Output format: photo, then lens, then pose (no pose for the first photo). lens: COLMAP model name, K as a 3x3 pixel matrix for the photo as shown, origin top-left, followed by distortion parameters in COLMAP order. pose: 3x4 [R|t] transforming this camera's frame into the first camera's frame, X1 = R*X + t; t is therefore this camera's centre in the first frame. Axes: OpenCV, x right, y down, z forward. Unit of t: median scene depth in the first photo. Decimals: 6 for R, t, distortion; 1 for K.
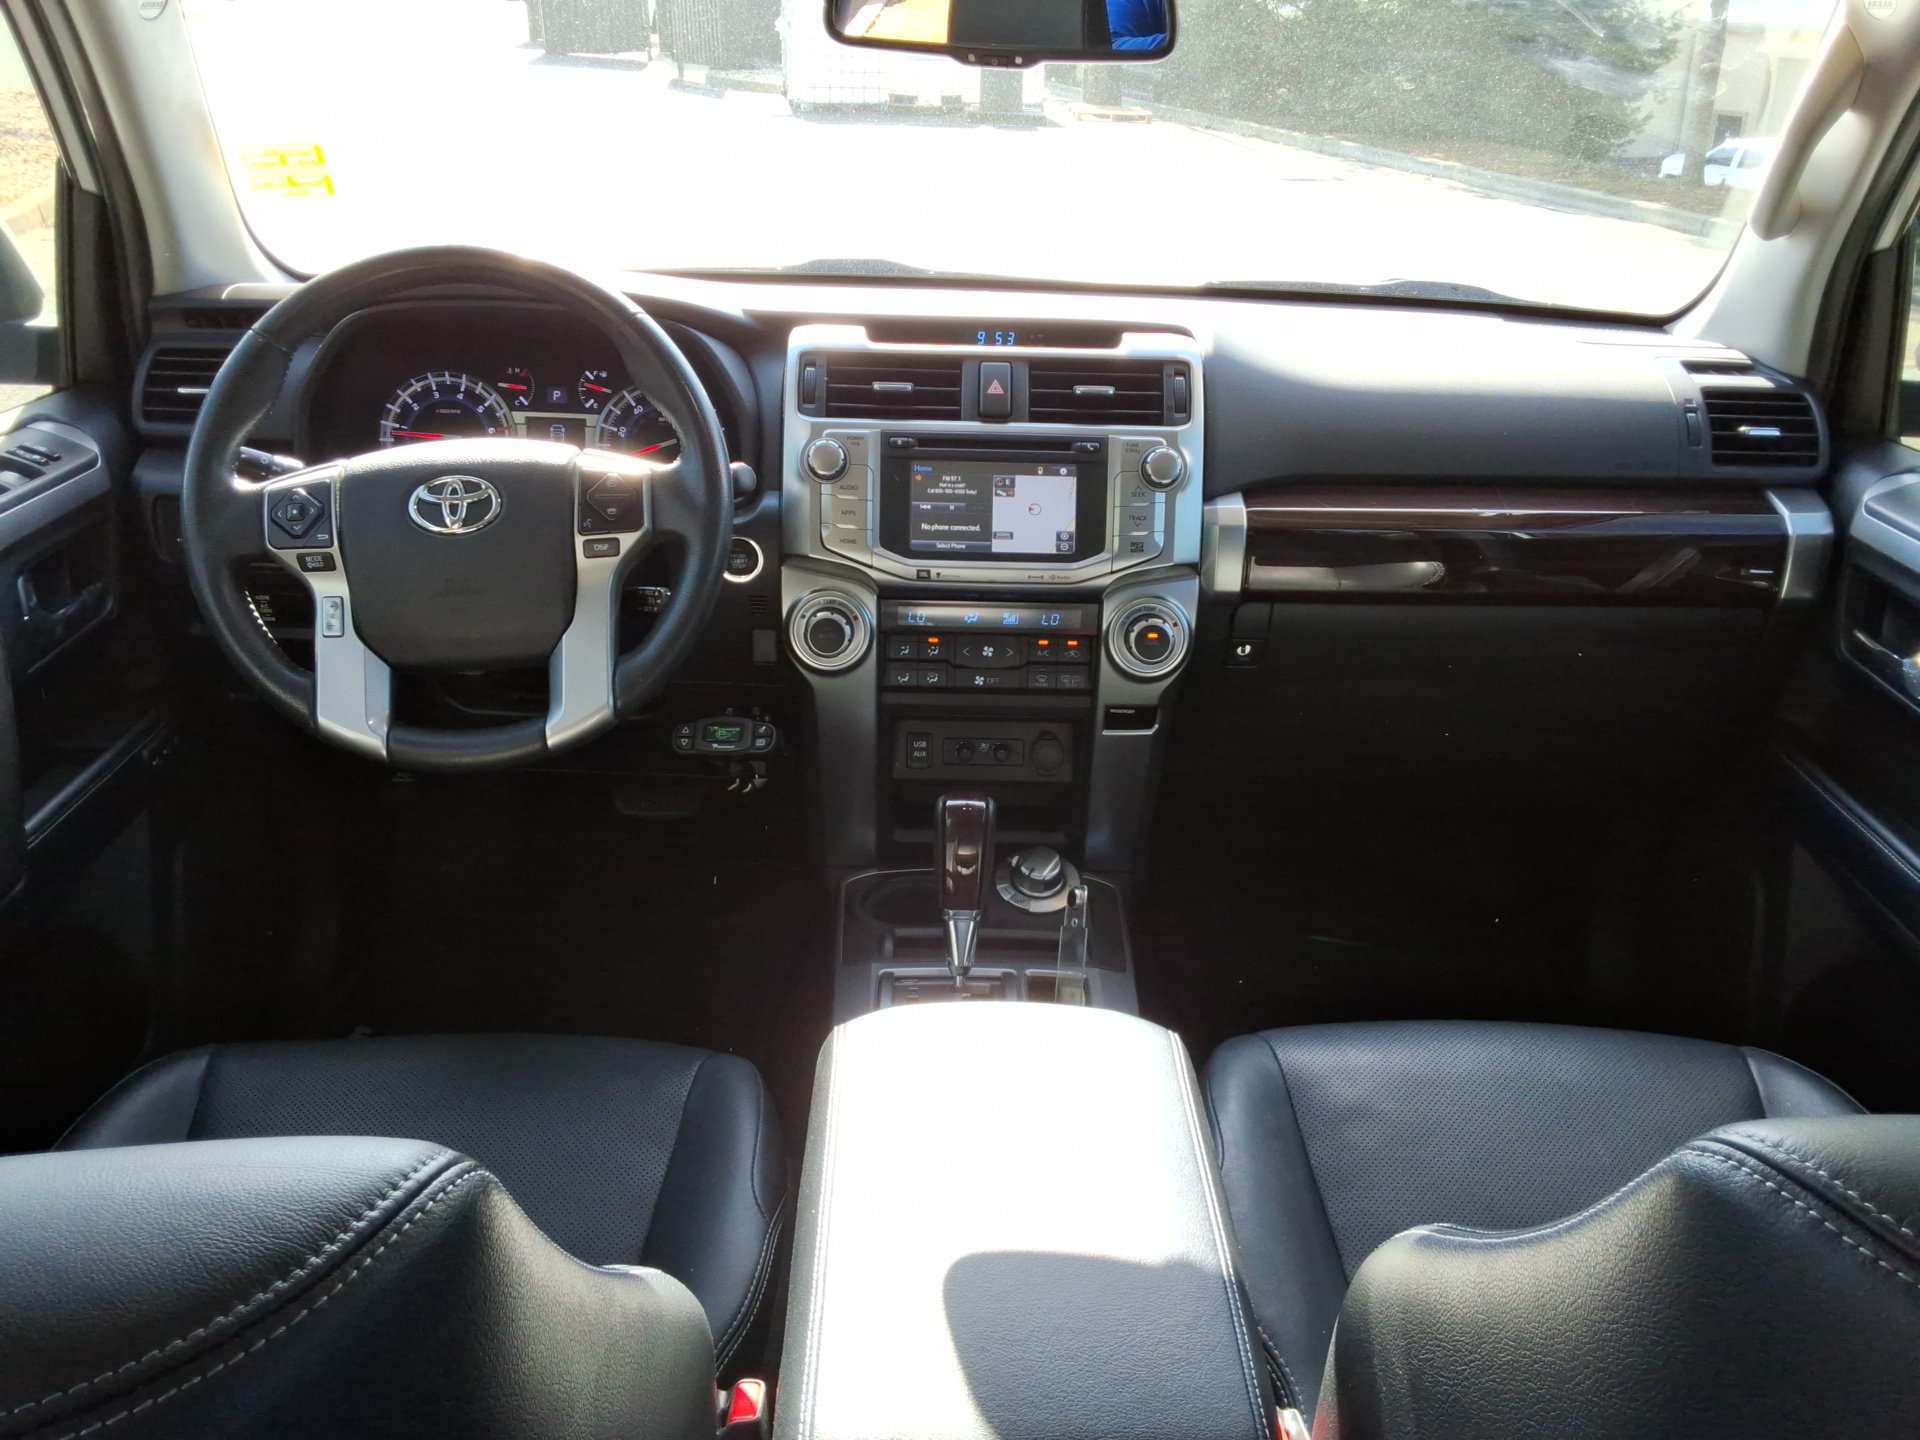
lens RADIAL K [[1555.8, 0, 987.0], [0, 1555.8, 711.9], [0, 0, 1]] dist [0.138860, -0.229581]
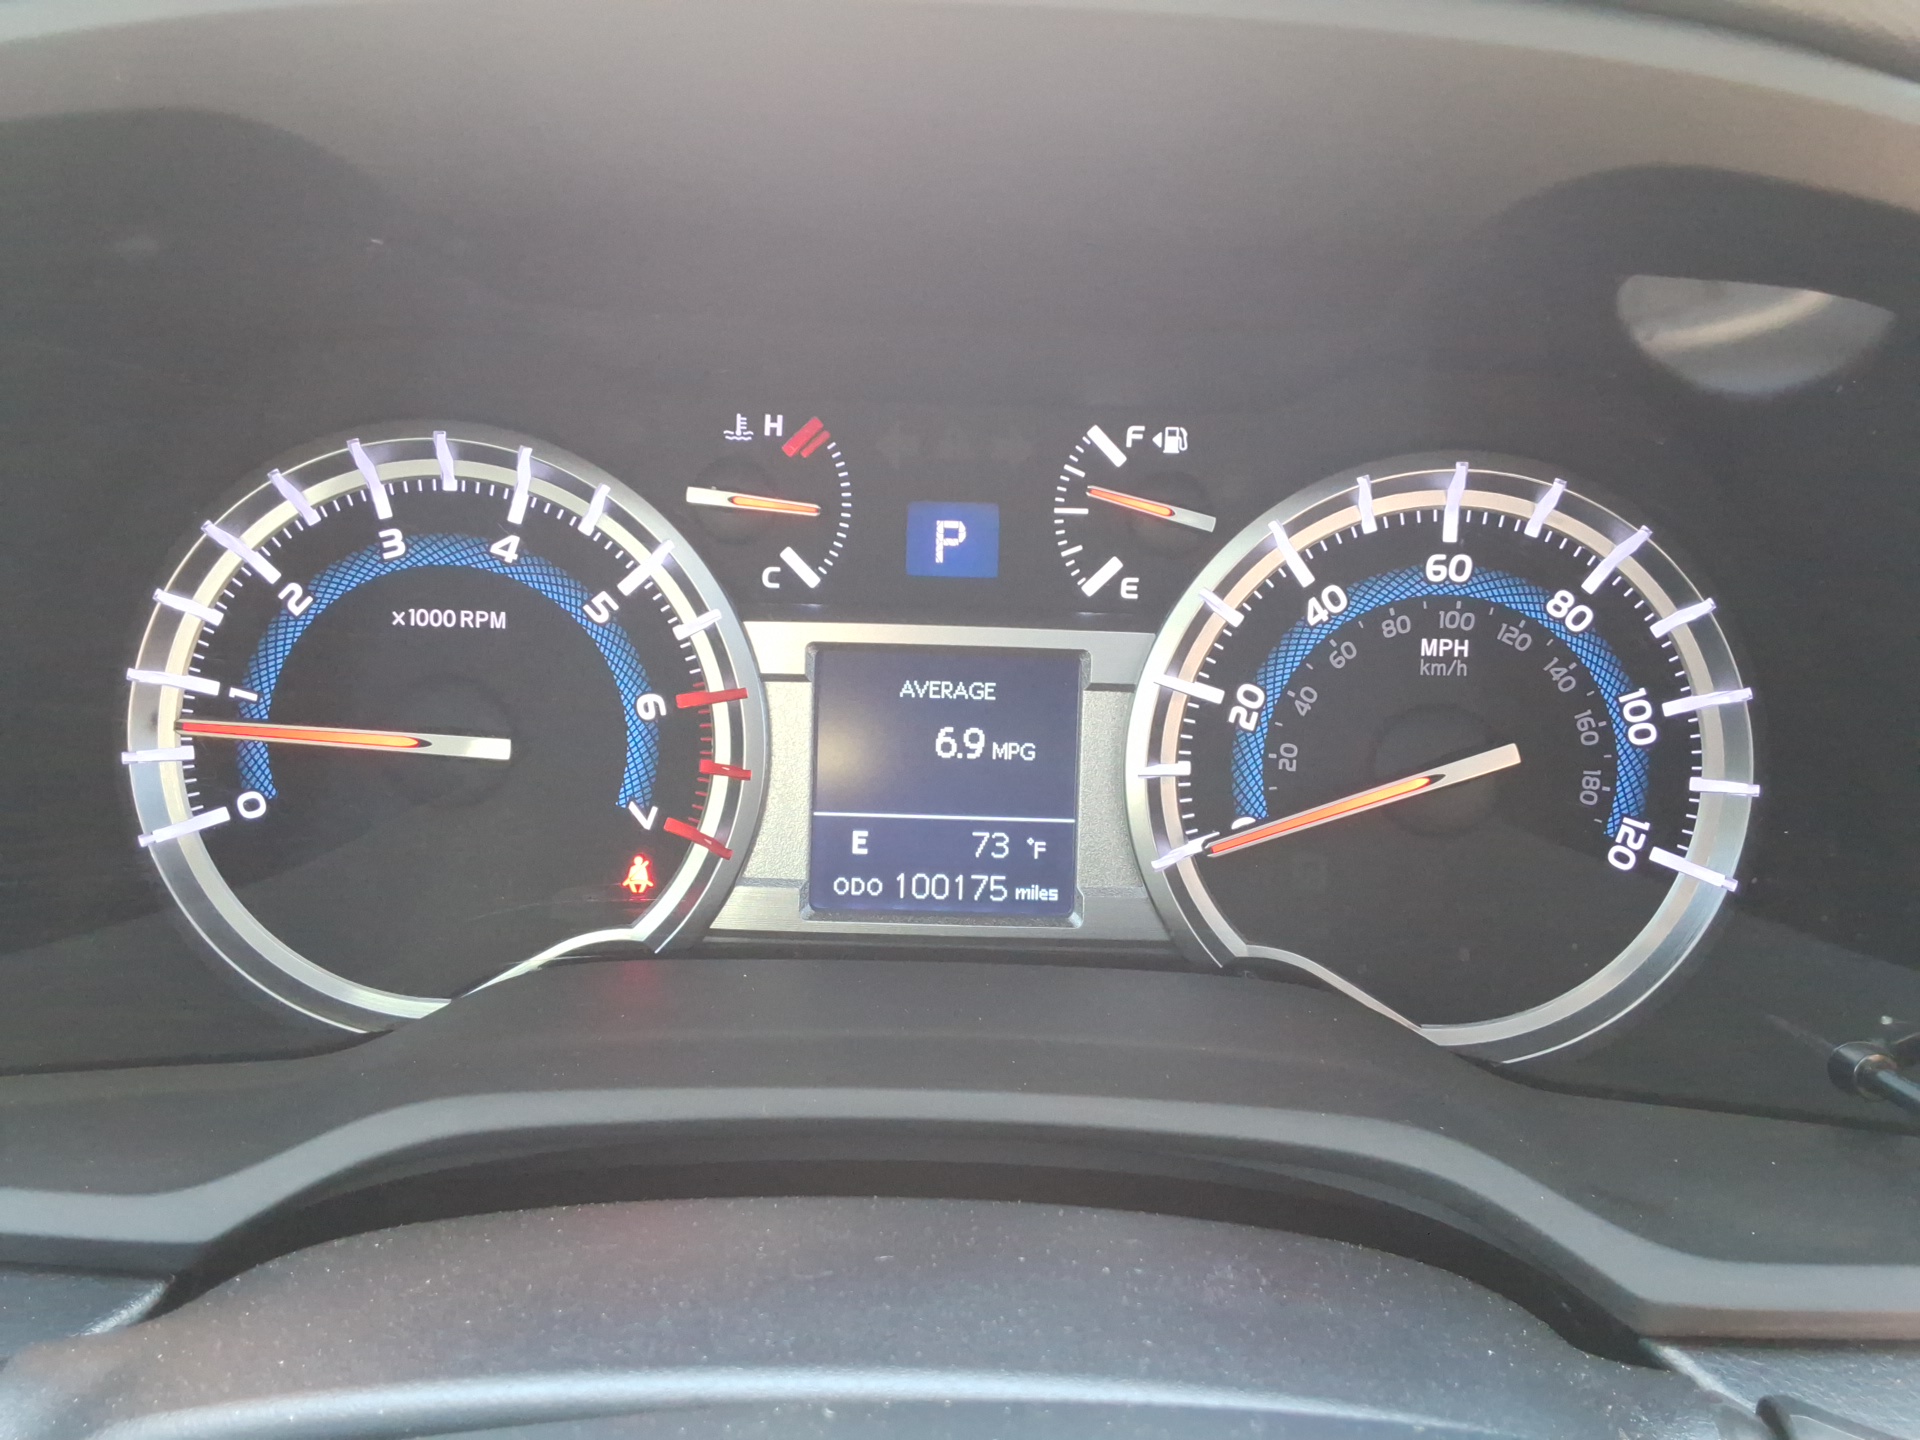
lens RADIAL K [[1555.8, 0, 987.0], [0, 1555.8, 711.9], [0, 0, 1]] dist [0.138860, -0.229581]
pose [[0.999808, 0.004044, -0.019175, -0.284427], [-0.003980, 0.999986, 0.003386, -0.192156], [0.019189, -0.003309, 0.999810, 0.848875]]
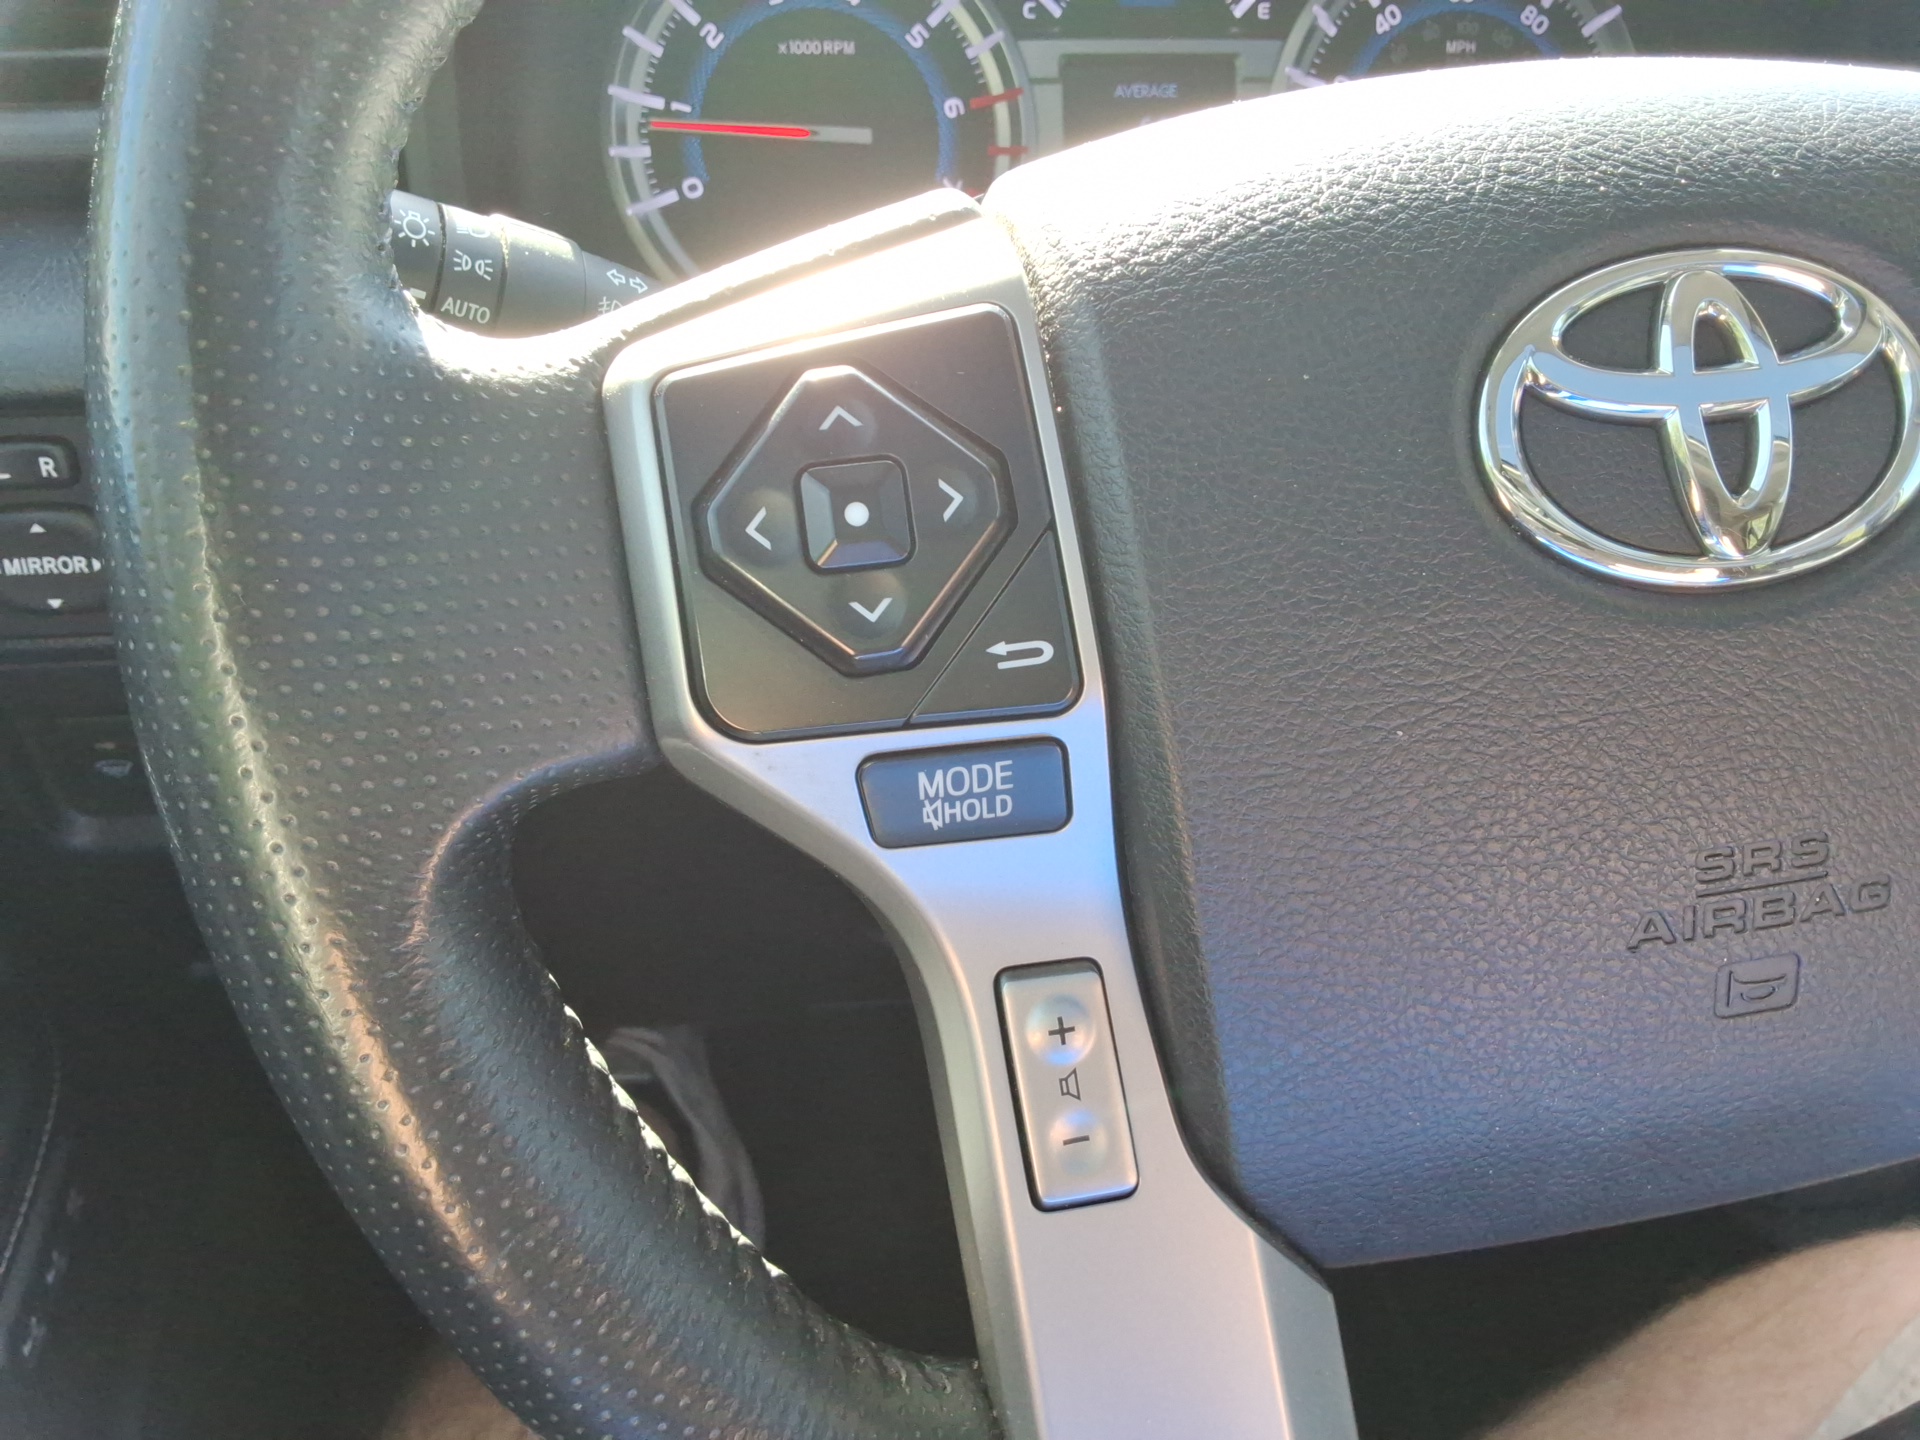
lens RADIAL K [[1560.2, 0, 983.9], [0, 1560.2, 718.0], [0, 0, 1]] dist [0.130541, -0.234435]
pose [[0.988645, -0.084813, 0.124046, -0.385104], [0.065661, 0.986341, 0.151060, -0.113237], [-0.135163, -0.141200, 0.980711, 0.722460]]
